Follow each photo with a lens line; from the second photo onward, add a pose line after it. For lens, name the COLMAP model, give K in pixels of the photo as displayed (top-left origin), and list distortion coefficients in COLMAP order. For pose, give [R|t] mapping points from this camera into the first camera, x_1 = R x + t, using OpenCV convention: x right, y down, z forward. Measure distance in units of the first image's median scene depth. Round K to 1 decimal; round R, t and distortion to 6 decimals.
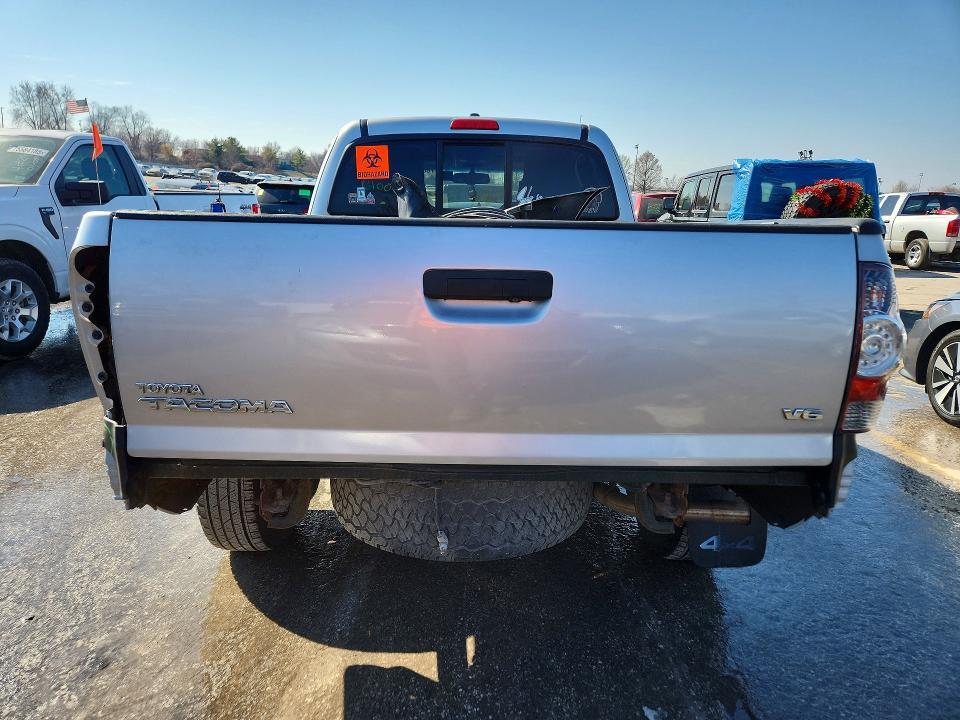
lens RADIAL K [[645.2, 0, 480.0], [0, 645.2, 360.0], [0, 0, 1]] dist [0.021213, -0.003903]
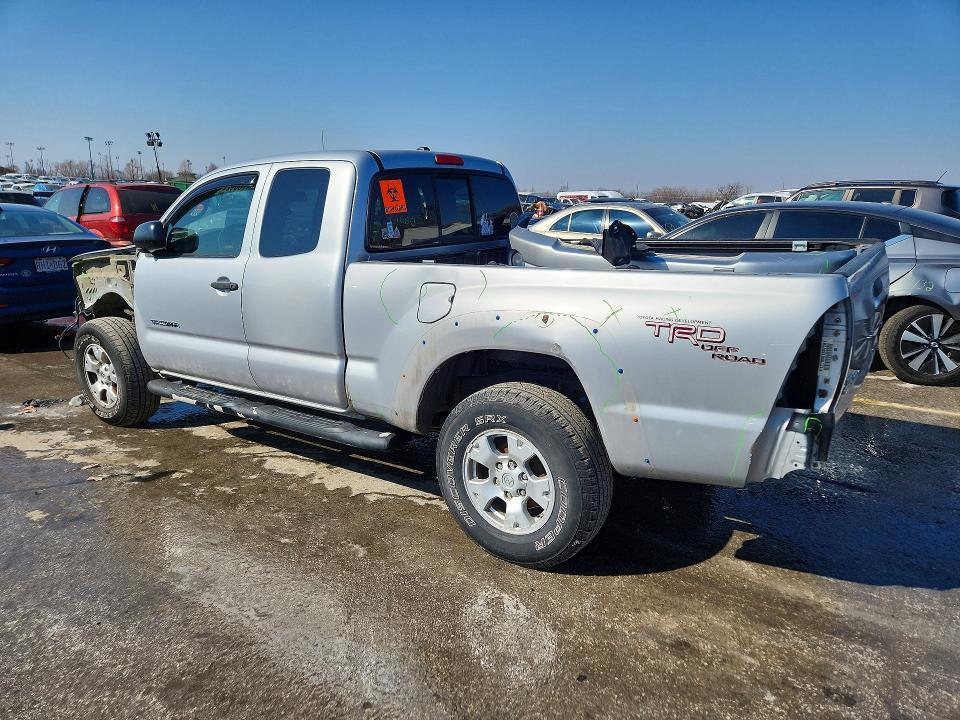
lens RADIAL K [[645.2, 0, 480.0], [0, 645.2, 360.0], [0, 0, 1]] dist [0.021213, -0.003903]
pose [[0.589700, -0.223002, 0.776224, -0.924678], [0.198974, 0.971613, 0.127974, -0.159113], [-0.782728, 0.078983, 0.617332, 0.288519]]
